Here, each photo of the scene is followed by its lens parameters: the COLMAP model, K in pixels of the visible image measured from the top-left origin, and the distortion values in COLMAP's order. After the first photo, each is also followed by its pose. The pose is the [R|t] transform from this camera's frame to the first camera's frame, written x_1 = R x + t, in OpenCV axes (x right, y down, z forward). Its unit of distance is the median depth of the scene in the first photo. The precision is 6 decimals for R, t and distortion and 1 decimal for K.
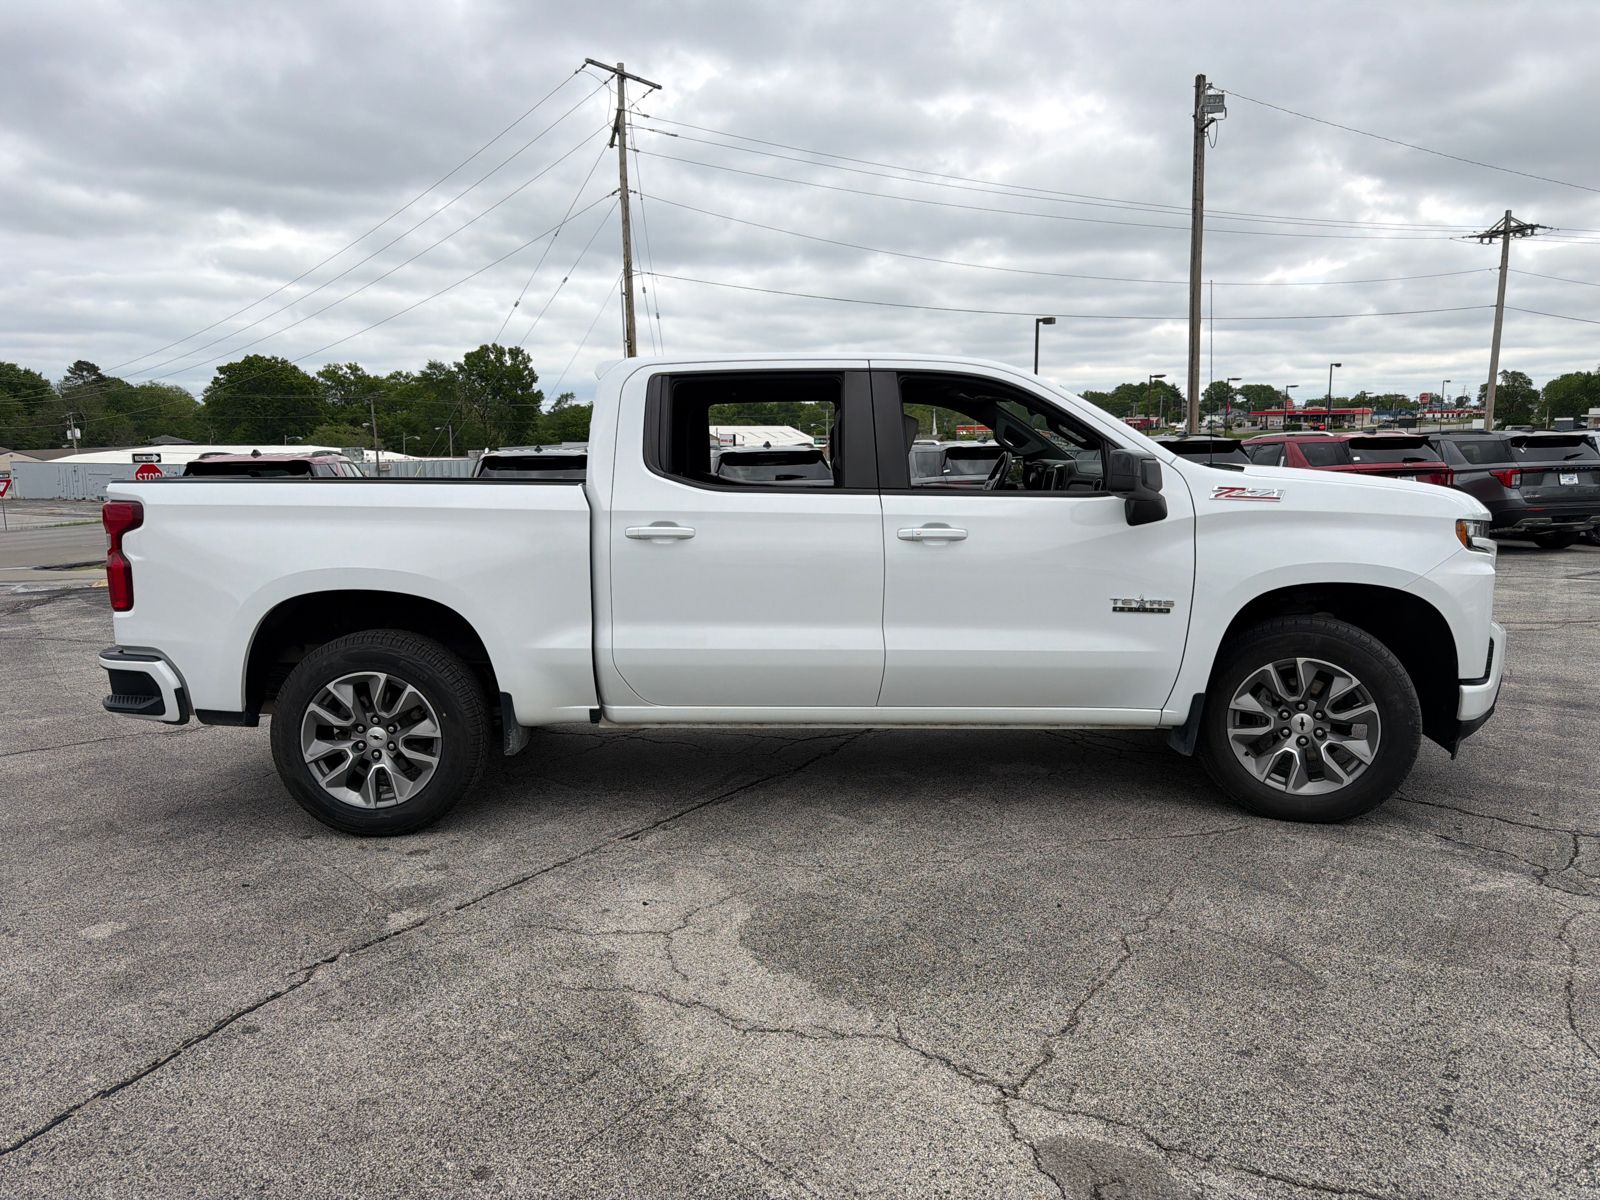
lens RADIAL K [[1280.6, 0, 805.1], [0, 1280.6, 621.7], [0, 0, 1]] dist [0.002346, -0.003079]
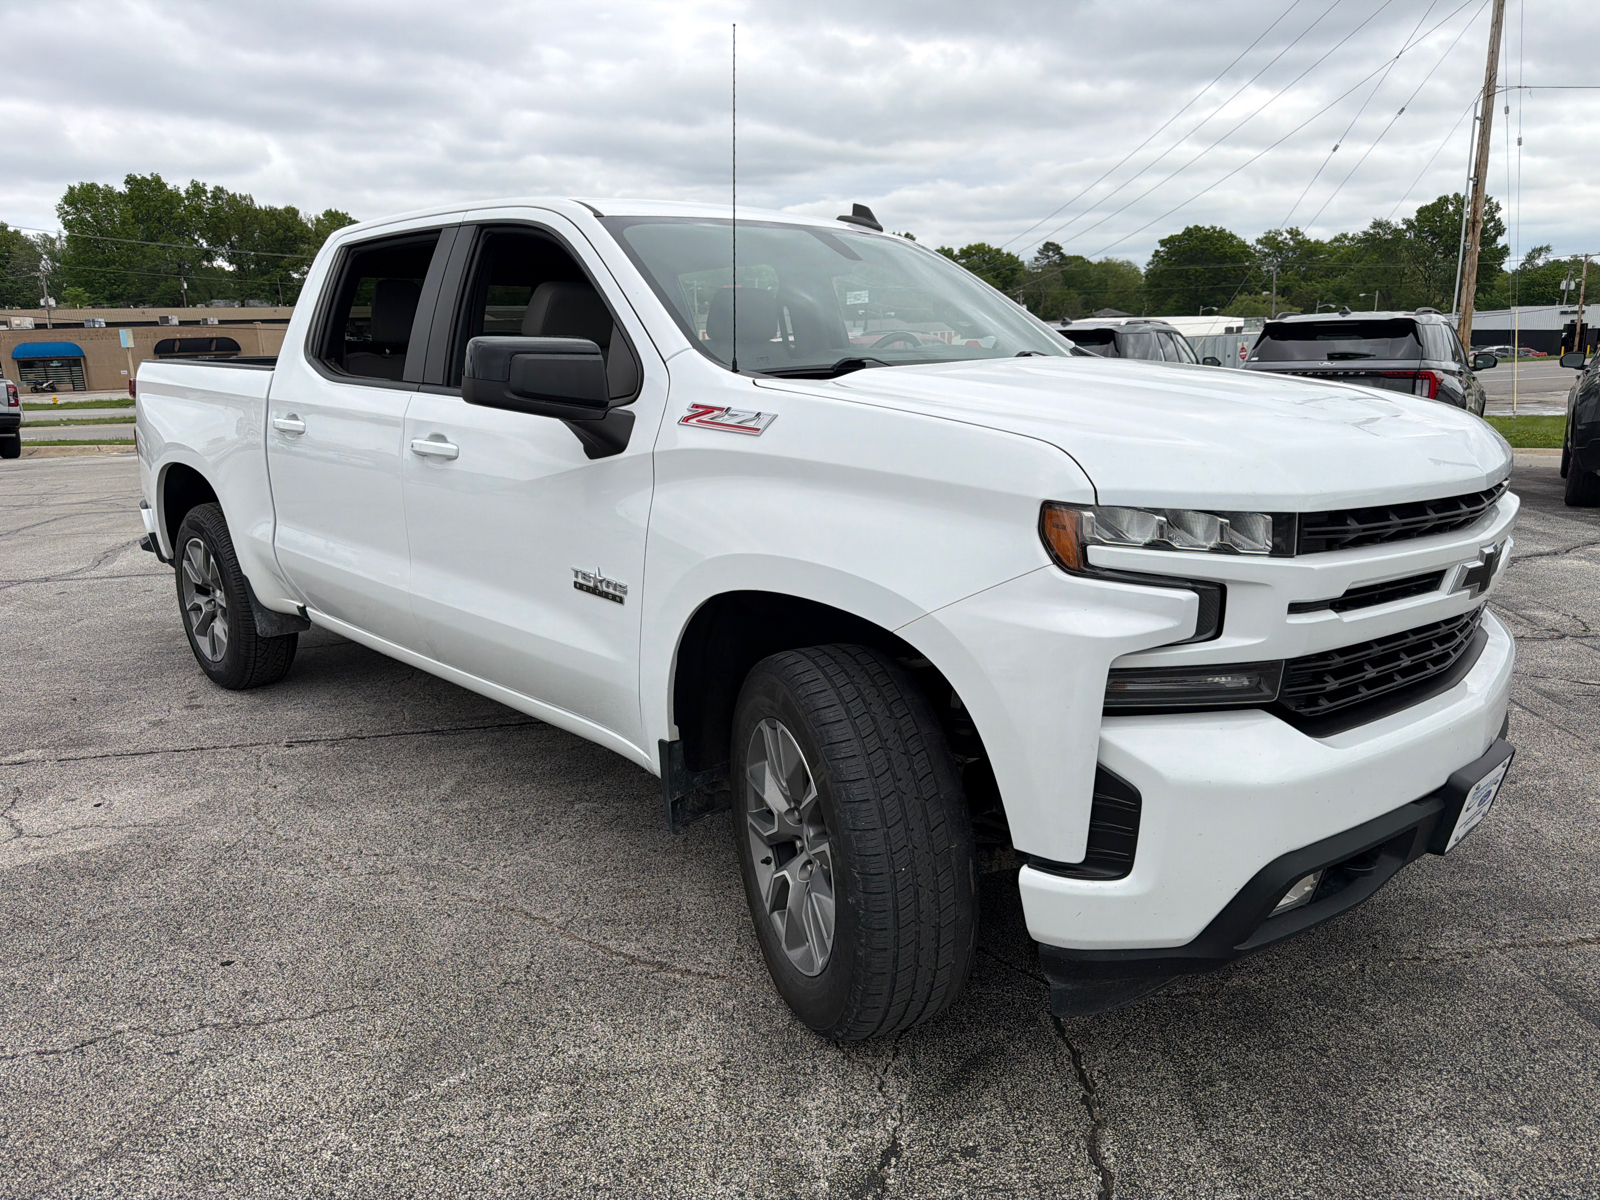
lens RADIAL K [[1212.0, 0, 810.3], [0, 1212.0, 606.3], [0, 0, 1]] dist [0.003351, 0.003295]
pose [[0.654774, 0.163344, -0.737963, 0.131025], [-0.087786, 0.986196, 0.140398, -0.016262], [0.750709, -0.027146, 0.660075, 0.113152]]
